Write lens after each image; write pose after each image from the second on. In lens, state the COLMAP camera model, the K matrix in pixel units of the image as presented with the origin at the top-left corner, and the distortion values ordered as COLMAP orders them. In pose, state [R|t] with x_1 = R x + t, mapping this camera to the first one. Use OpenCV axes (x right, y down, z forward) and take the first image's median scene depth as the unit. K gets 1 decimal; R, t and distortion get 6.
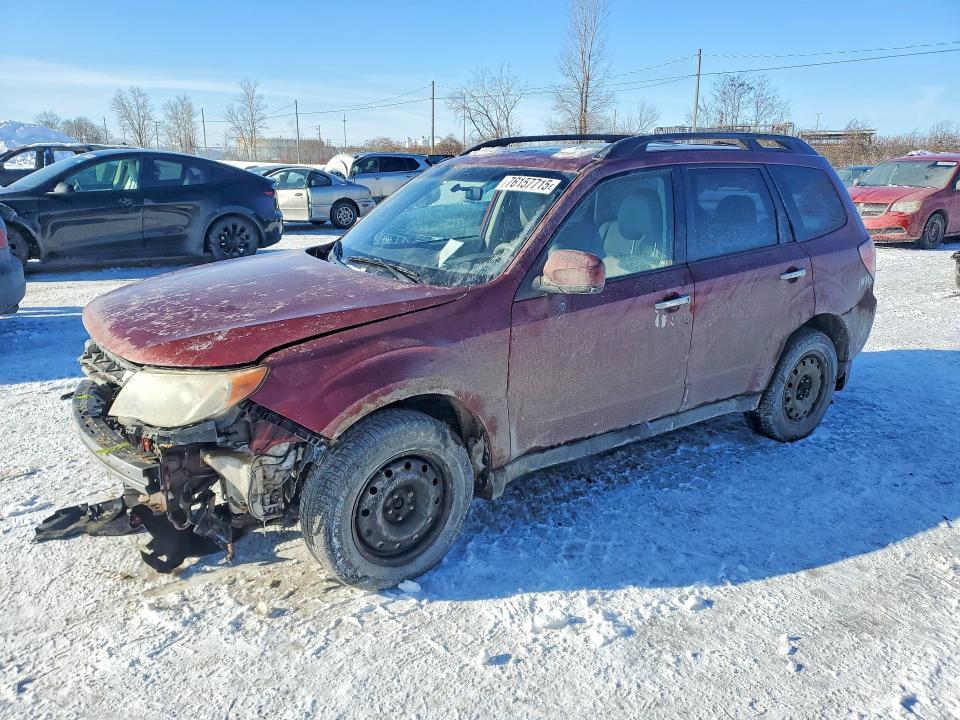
lens RADIAL K [[704.9, 0, 483.9], [0, 704.9, 364.3], [0, 0, 1]] dist [0.097390, -0.083194]
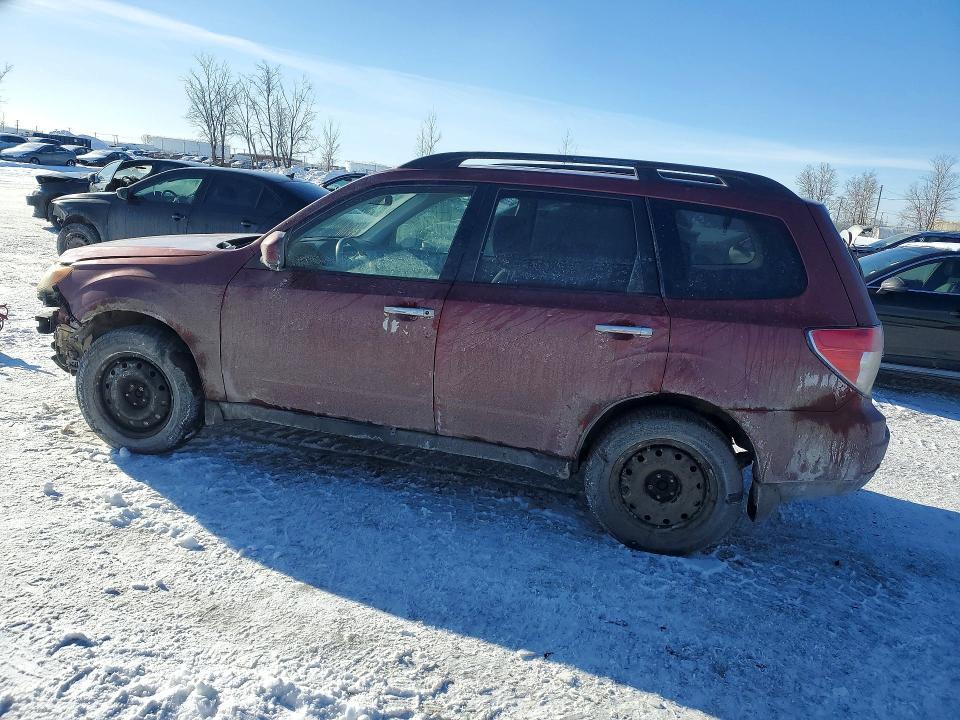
lens RADIAL K [[704.9, 0, 483.9], [0, 704.9, 364.3], [0, 0, 1]] dist [0.097390, -0.083194]
pose [[0.658343, 0.218755, -0.720230, 1.192732], [-0.293298, 0.955763, 0.022197, -0.076780], [0.693225, 0.196629, 0.693381, 0.446725]]
